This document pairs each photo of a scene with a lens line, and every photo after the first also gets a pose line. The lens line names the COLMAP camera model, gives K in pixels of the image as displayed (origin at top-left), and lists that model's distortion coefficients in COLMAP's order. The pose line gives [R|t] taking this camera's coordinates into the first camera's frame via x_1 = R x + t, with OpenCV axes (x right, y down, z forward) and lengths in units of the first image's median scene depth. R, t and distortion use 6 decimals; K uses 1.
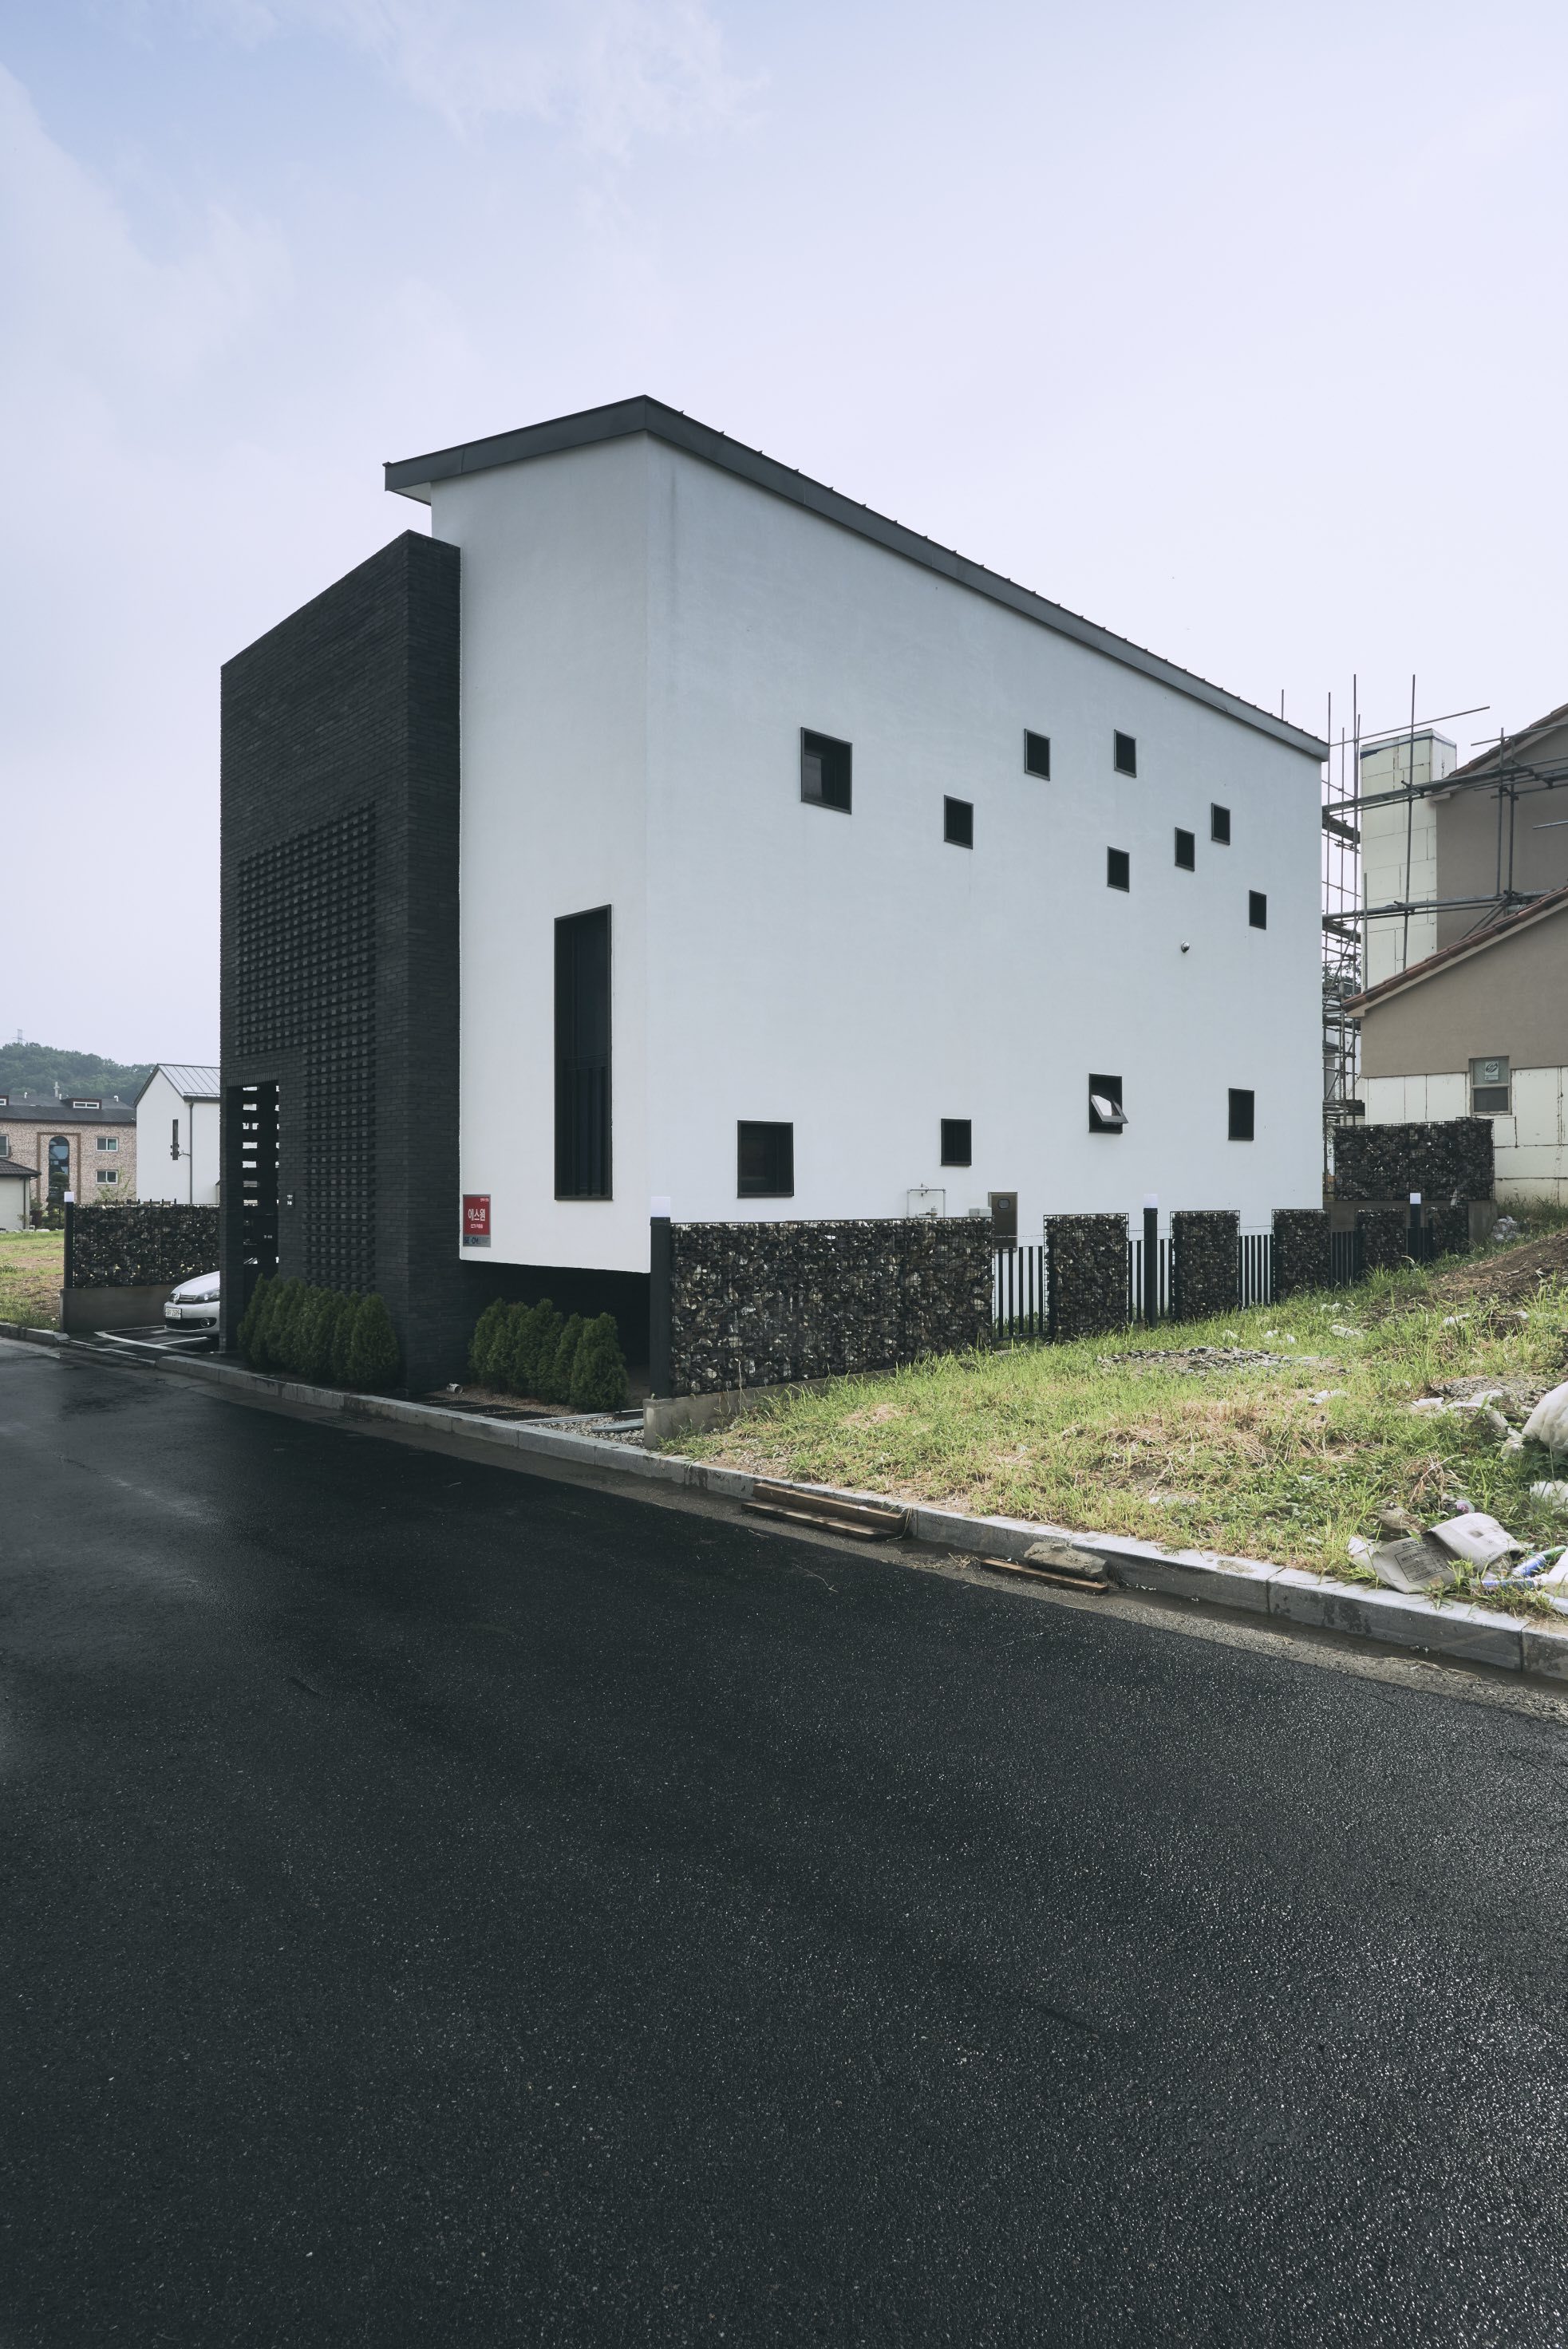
lens RADIAL K [[1361.7, 0, 784.0], [0, 1361.7, 1174.5], [0, 0, 1]] dist [-0.003163, -0.001657]
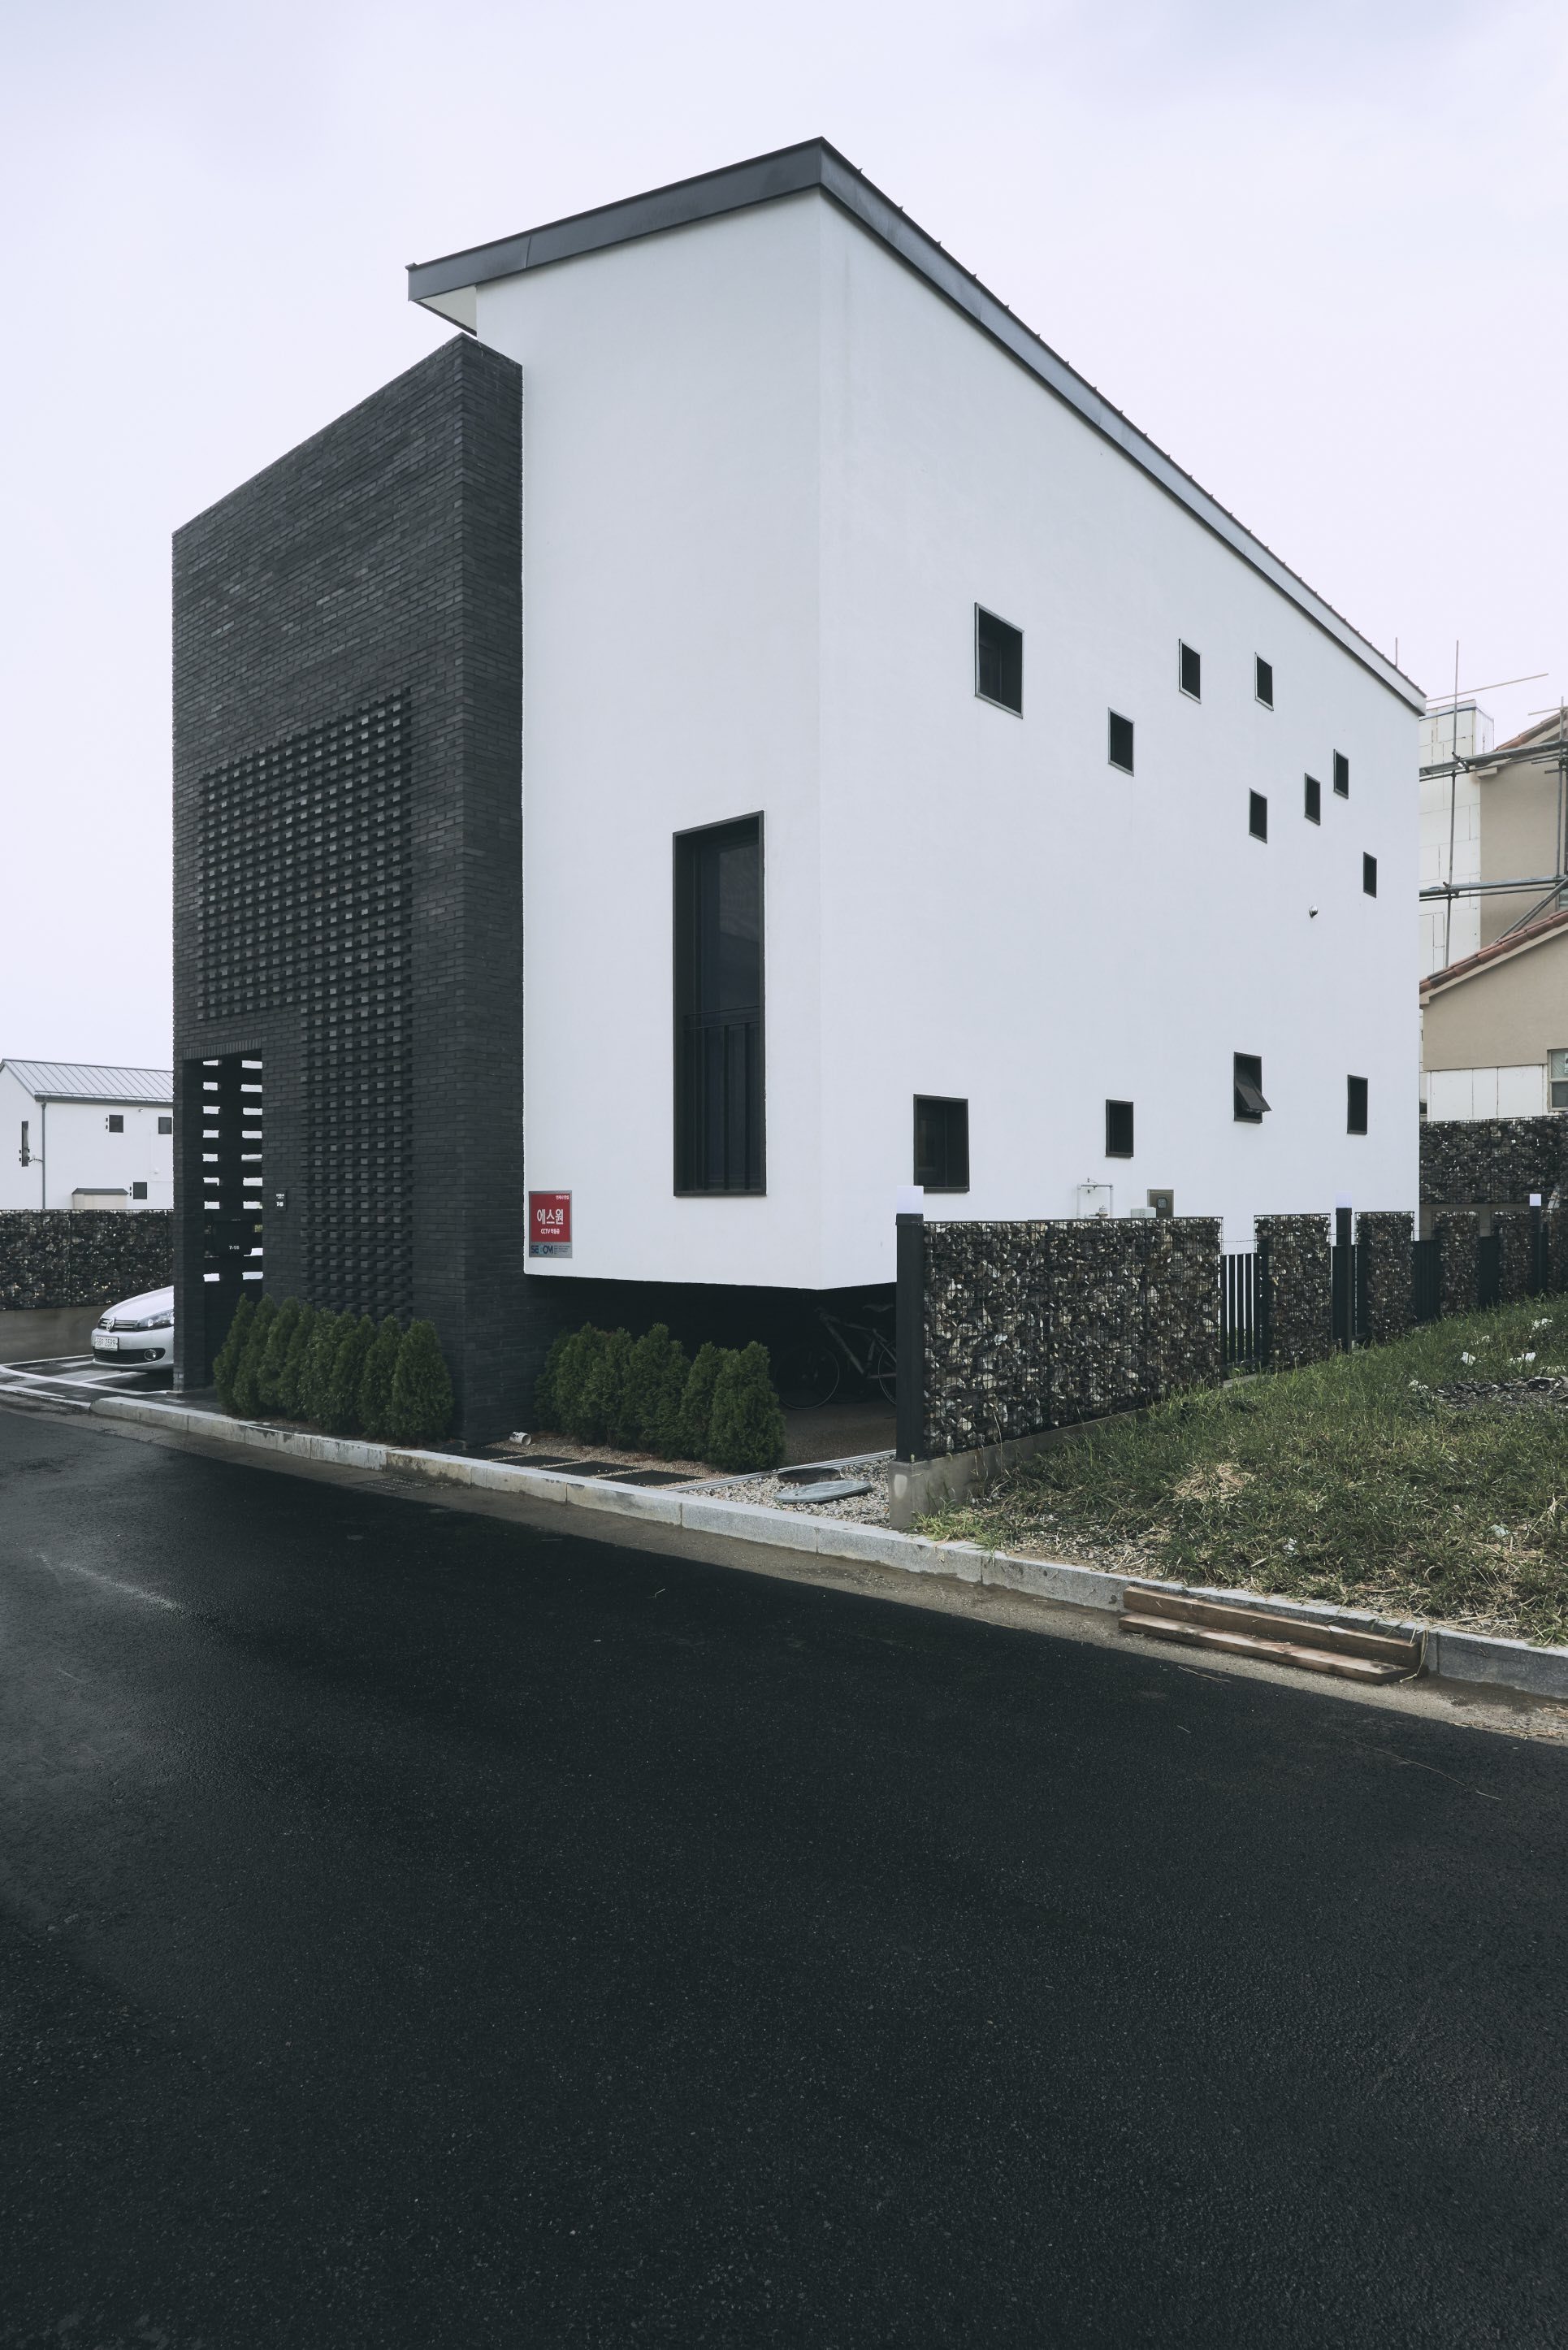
lens RADIAL K [[1381.8, 0, 783.2], [0, 1381.8, 1197.6], [0, 0, 1]] dist [-0.000884, -0.000949]
pose [[0.995322, -0.000880, 0.096614, -0.162462], [0.000077, 0.999965, 0.008320, 0.011443], [-0.096618, -0.008274, 0.995287, 0.186519]]
